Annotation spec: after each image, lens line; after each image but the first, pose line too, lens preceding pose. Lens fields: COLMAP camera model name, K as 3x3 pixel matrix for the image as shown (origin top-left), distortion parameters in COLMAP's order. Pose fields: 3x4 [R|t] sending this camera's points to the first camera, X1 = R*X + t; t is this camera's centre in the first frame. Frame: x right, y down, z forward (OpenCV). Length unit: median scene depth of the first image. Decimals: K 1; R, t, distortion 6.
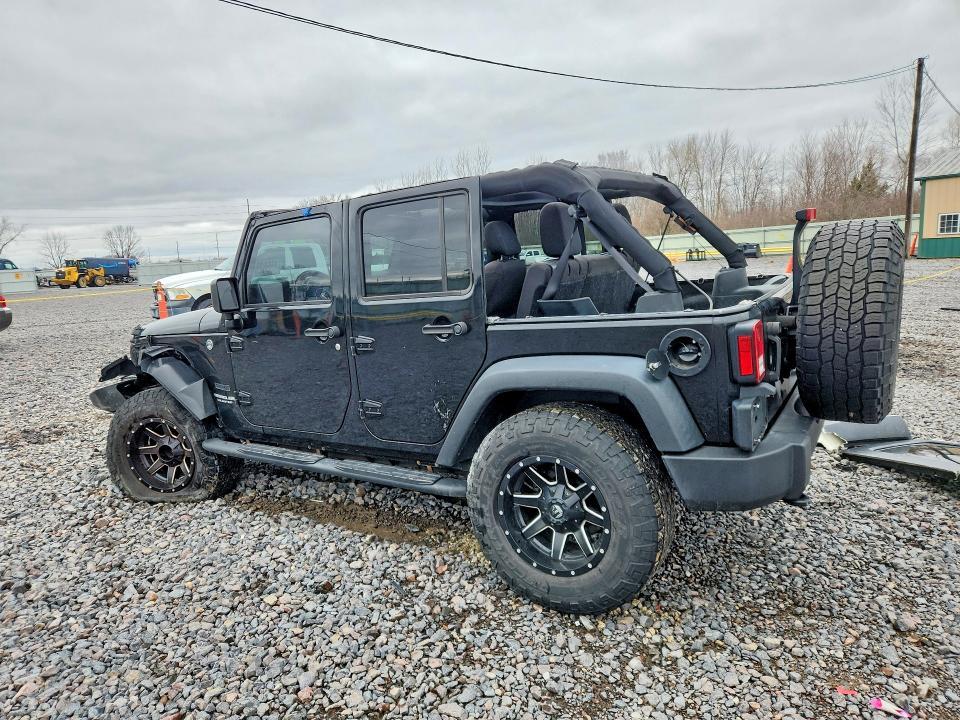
lens RADIAL K [[661.7, 0, 478.5], [0, 661.7, 359.0], [0, 0, 1]] dist [0.047717, -0.003734]
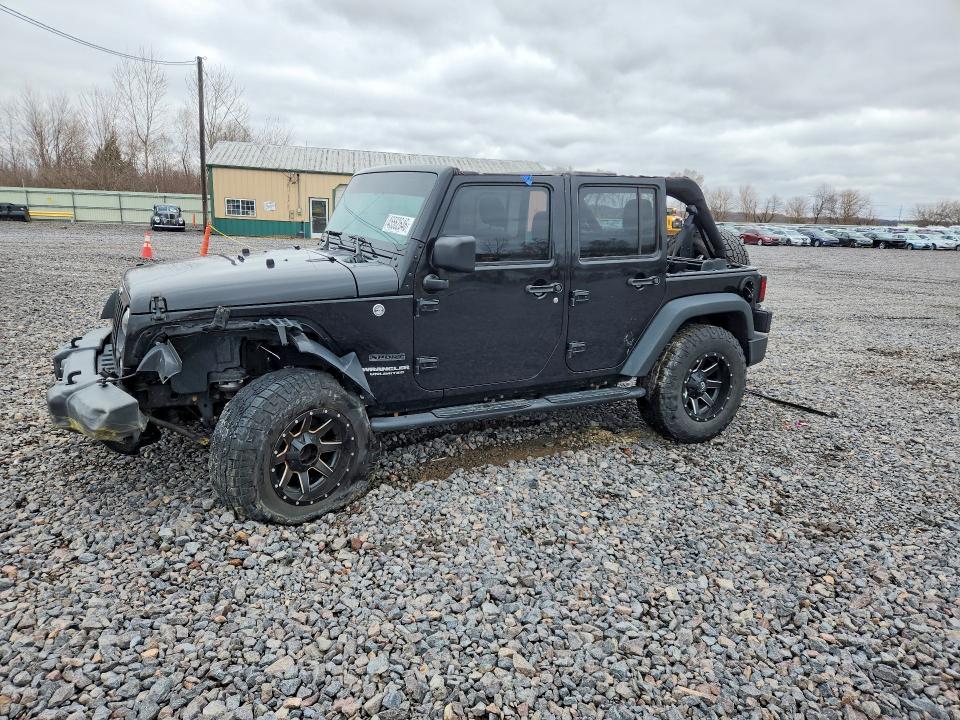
lens RADIAL K [[661.7, 0, 477.4], [0, 661.7, 360.3], [0, 0, 1]] dist [0.047717, -0.003734]
pose [[0.446634, -0.116573, 0.887090, -1.216564], [0.077467, 0.992791, 0.091460, -0.028175], [-0.891357, 0.027871, 0.452445, 0.538859]]
